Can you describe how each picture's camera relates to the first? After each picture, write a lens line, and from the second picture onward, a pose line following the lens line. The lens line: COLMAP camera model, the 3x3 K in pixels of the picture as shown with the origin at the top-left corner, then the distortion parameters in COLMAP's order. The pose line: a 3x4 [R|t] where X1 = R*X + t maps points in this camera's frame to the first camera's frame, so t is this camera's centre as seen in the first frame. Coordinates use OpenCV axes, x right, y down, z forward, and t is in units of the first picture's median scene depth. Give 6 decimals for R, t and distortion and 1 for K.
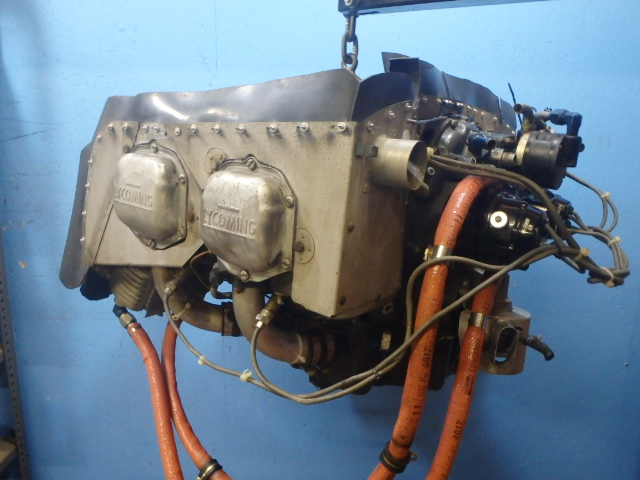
lens RADIAL K [[509.9, 0, 330.8], [0, 509.9, 243.3], [0, 0, 1]] dist [-0.019239, 0.014125]
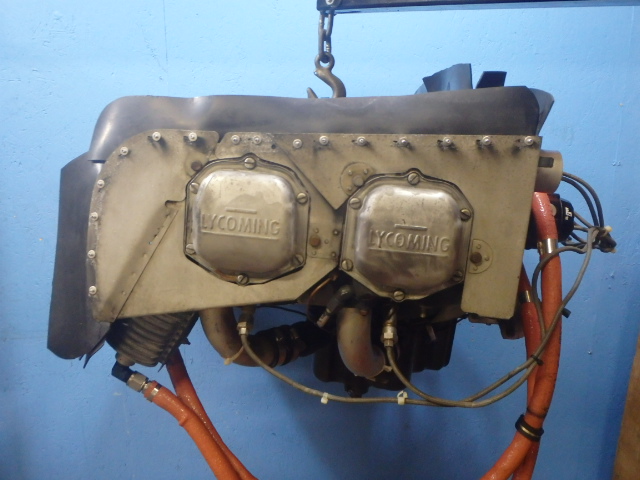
lens RADIAL K [[509.9, 0, 318.4], [0, 509.9, 241.3], [0, 0, 1]] dist [-0.019239, 0.014125]
pose [[0.846832, -0.127323, 0.516395, -0.775976], [0.112666, 0.991833, 0.059788, -0.111302], [-0.519789, 0.007550, 0.854261, 0.269199]]
